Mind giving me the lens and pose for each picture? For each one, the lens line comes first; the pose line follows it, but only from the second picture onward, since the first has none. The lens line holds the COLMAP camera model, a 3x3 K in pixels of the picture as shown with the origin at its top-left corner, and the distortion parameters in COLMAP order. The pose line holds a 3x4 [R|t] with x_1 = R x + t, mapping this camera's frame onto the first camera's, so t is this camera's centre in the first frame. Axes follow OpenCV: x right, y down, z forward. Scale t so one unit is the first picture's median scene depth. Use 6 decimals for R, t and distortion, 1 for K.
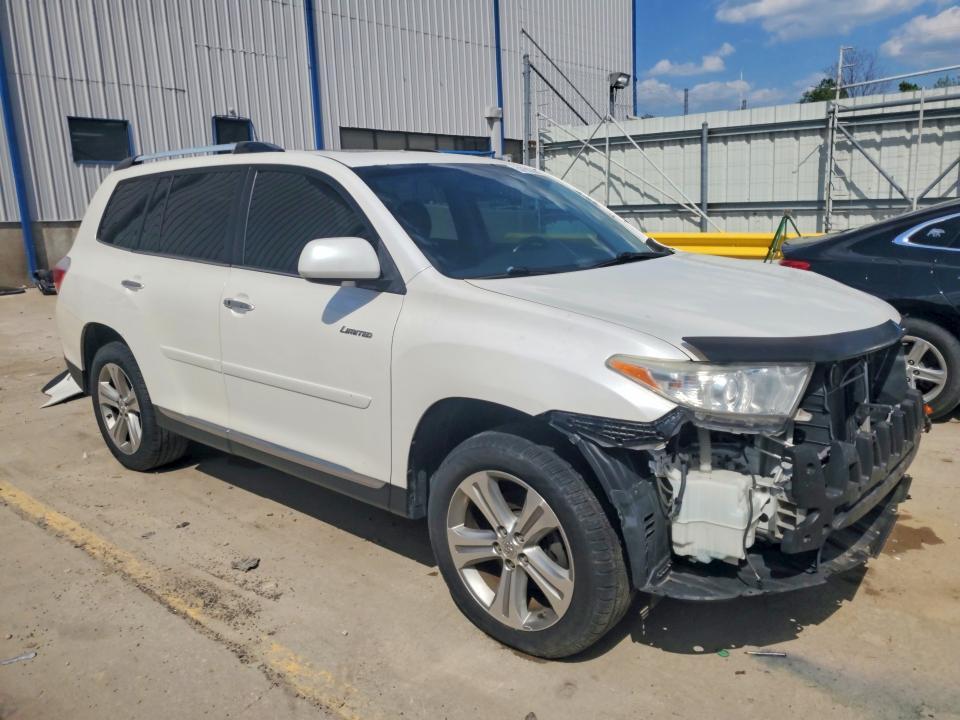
lens RADIAL K [[760.0, 0, 481.4], [0, 760.0, 352.6], [0, 0, 1]] dist [0.039055, -0.022388]
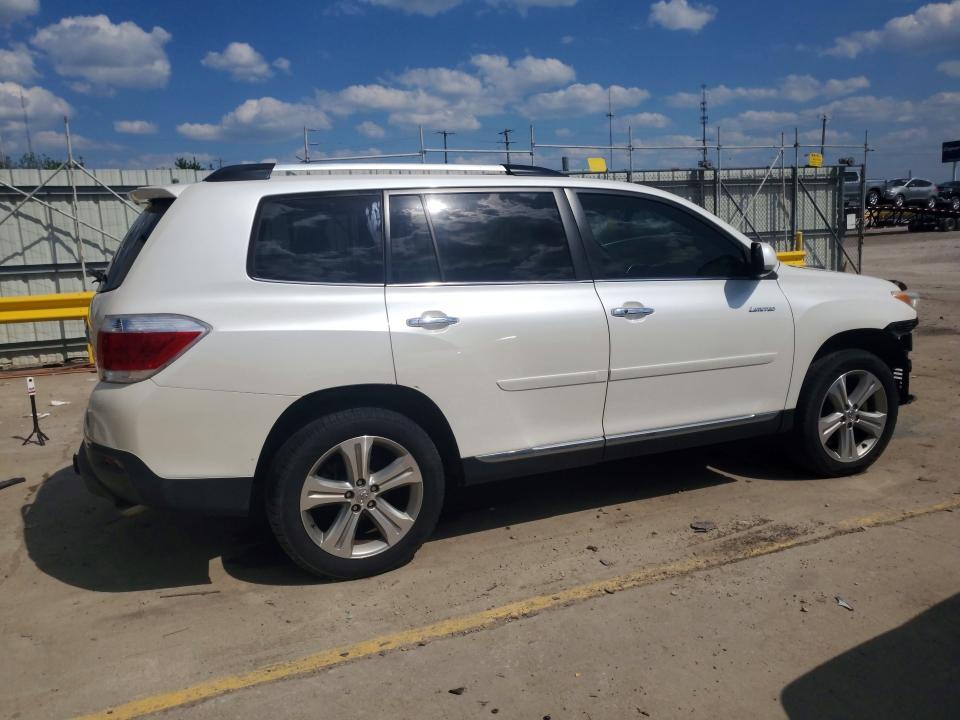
lens RADIAL K [[760.0, 0, 481.6], [0, 760.0, 356.3], [0, 0, 1]] dist [0.039055, -0.022388]
pose [[0.417072, -0.121195, 0.900757, -1.262289], [0.203661, 0.978330, 0.037333, -0.076742], [-0.885761, 0.167878, 0.432717, 0.648865]]
